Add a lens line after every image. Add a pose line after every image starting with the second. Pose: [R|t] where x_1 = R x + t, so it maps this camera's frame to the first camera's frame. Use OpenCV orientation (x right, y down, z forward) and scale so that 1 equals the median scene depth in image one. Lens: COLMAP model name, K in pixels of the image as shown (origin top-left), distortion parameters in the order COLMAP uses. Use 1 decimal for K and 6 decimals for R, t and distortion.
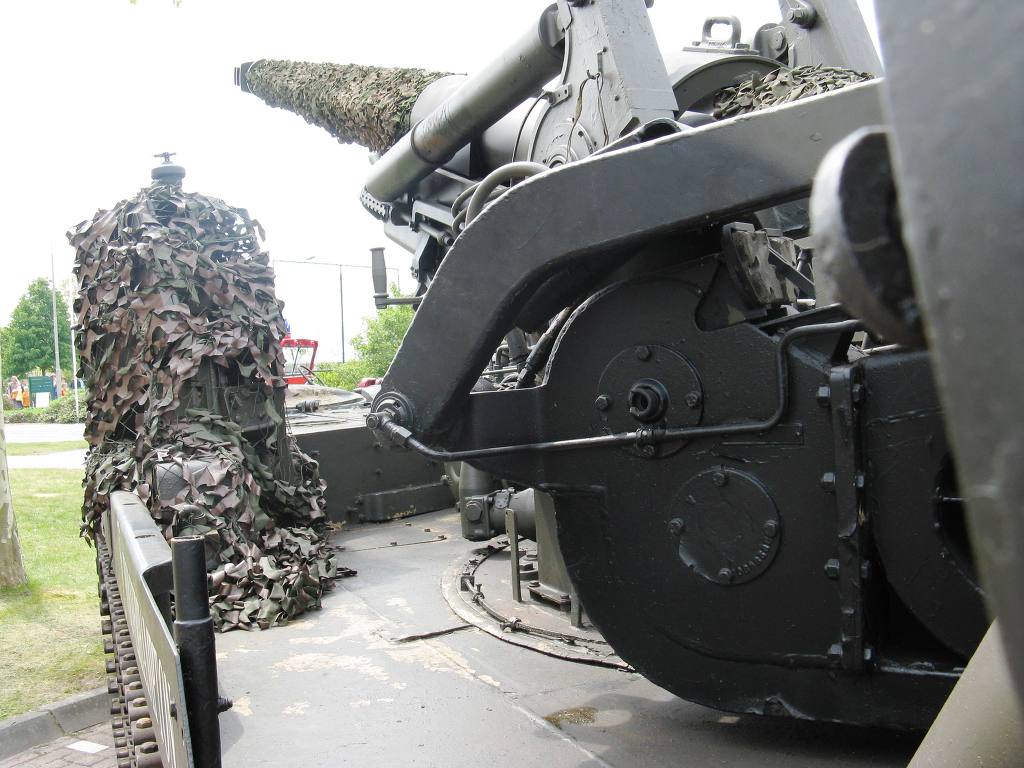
lens RADIAL K [[1054.7, 0, 512.0], [0, 1054.7, 384.0], [0, 0, 1]] dist [-0.153681, 0.011329]
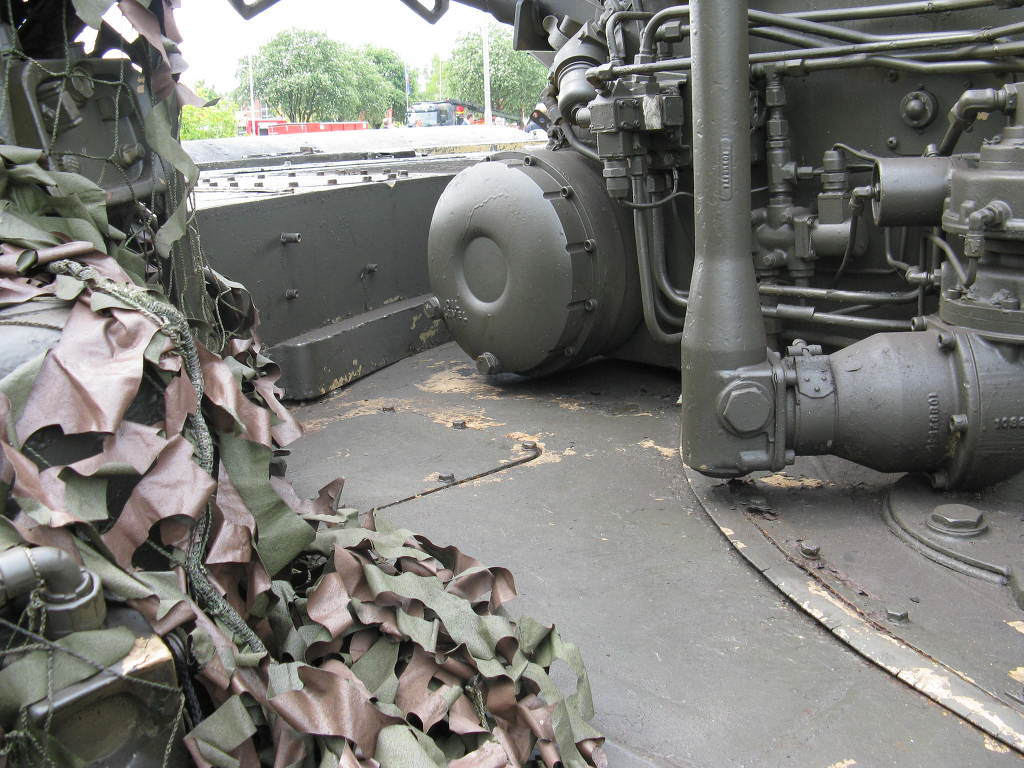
lens RADIAL K [[1054.7, 0, 512.0], [0, 1054.7, 384.0], [0, 0, 1]] dist [-0.153681, 0.011329]
pose [[0.944003, -0.059571, 0.324514, -0.254412], [-0.006359, 0.980097, 0.198415, 0.038219], [-0.329875, -0.189368, 0.924836, 0.705829]]
